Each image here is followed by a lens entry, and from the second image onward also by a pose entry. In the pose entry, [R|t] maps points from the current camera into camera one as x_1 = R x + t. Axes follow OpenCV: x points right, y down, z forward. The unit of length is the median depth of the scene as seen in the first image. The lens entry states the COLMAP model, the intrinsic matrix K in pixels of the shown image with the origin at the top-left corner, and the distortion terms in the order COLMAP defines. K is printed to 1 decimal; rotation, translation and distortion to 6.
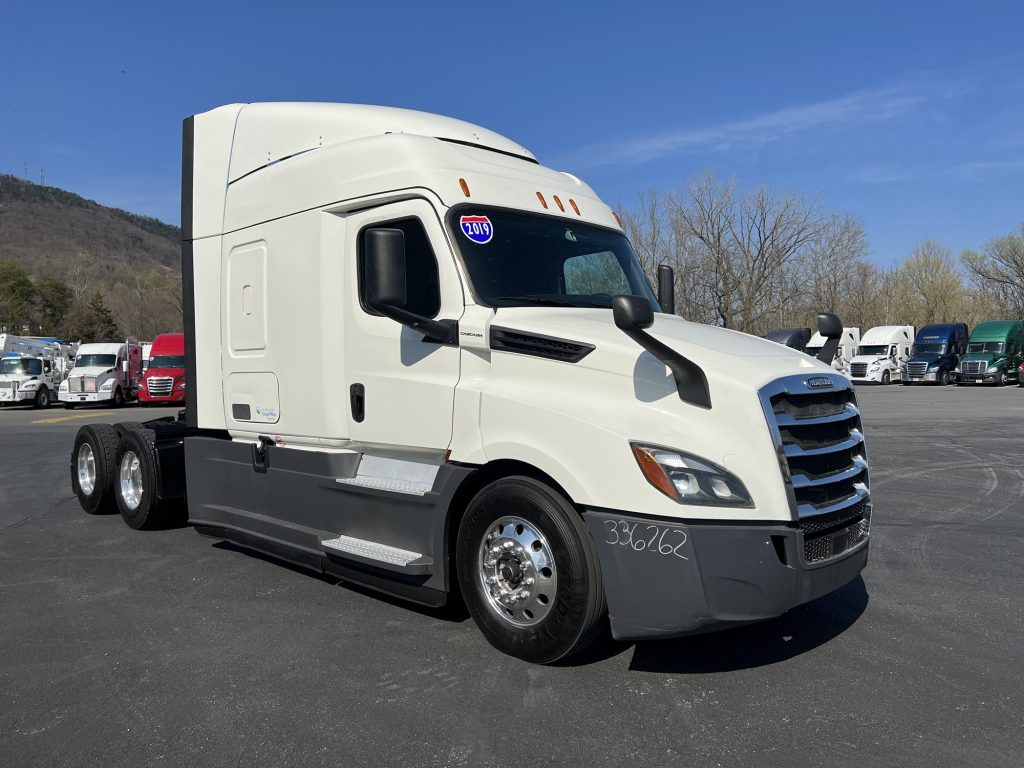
lens RADIAL K [[829.5, 0, 509.3], [0, 829.5, 387.7], [0, 0, 1]] dist [0.109767, -0.019299]
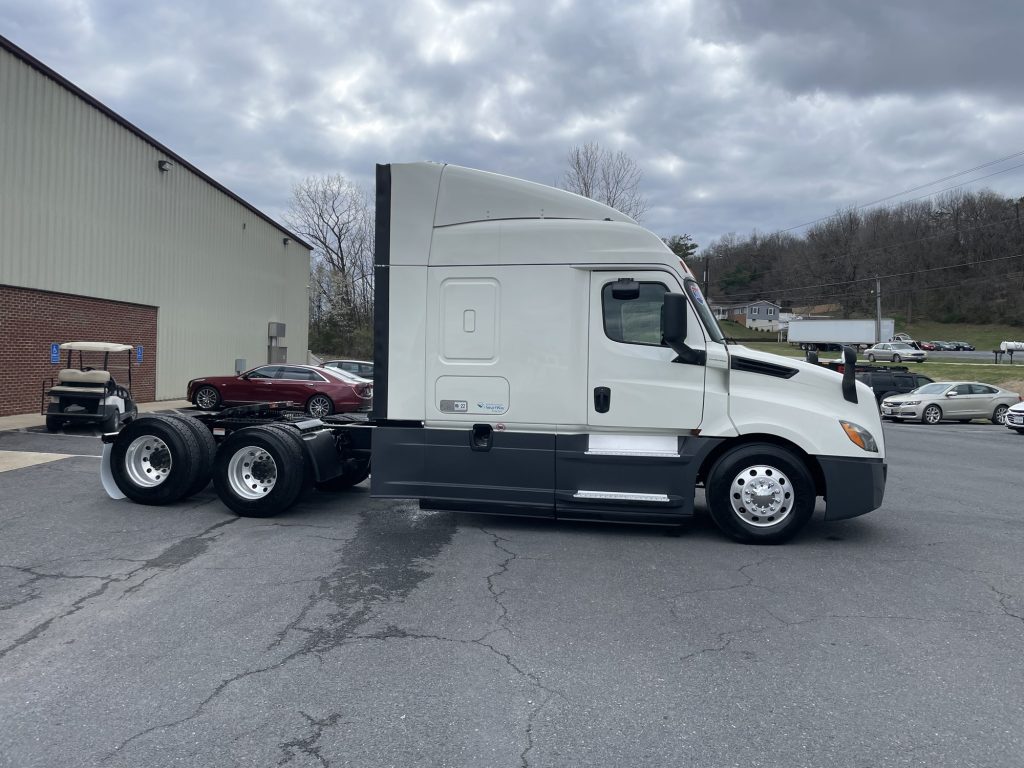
lens RADIAL K [[801.7, 0, 508.8], [0, 801.7, 389.2], [0, 0, 1]] dist [0.044975, -0.014506]
pose [[0.835536, 0.017697, 0.549151, -1.244332], [-0.016794, 0.999837, -0.006669, 0.012922], [-0.549179, -0.003650, 0.835697, -0.119609]]
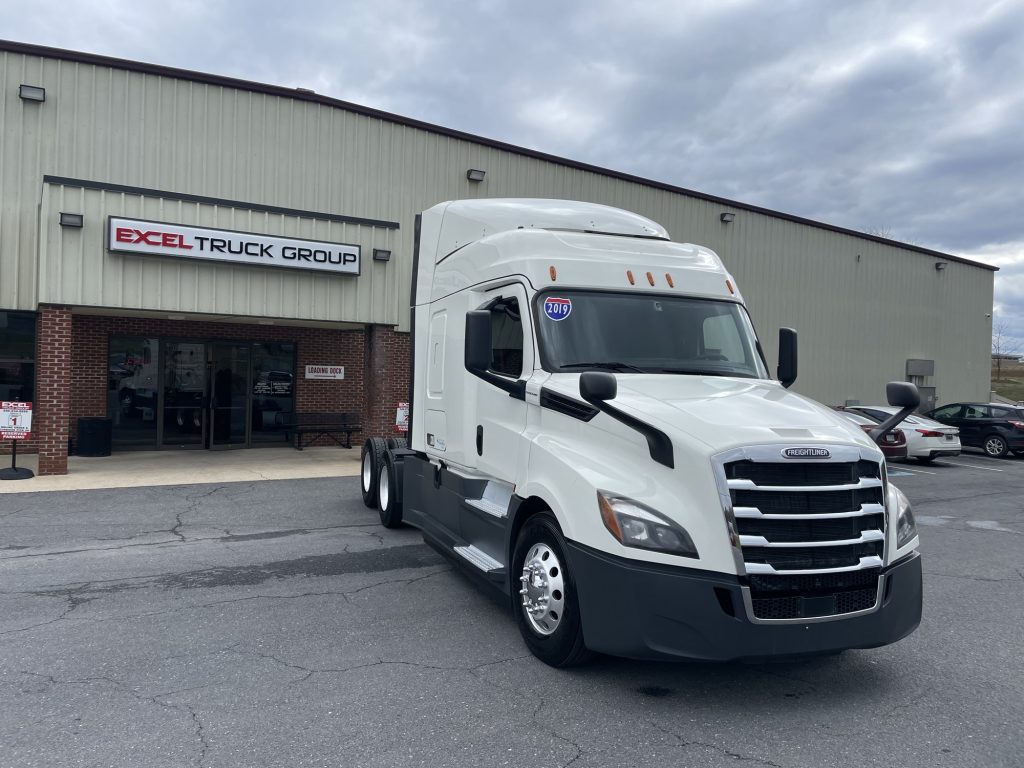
lens RADIAL K [[801.7, 0, 503.7], [0, 801.7, 375.9], [0, 0, 1]] dist [0.044975, -0.014506]
pose [[0.896147, 0.033933, -0.442458, 0.434503], [-0.055715, 0.997786, -0.036321, -0.042585], [0.440245, 0.057201, 0.896054, -0.097972]]
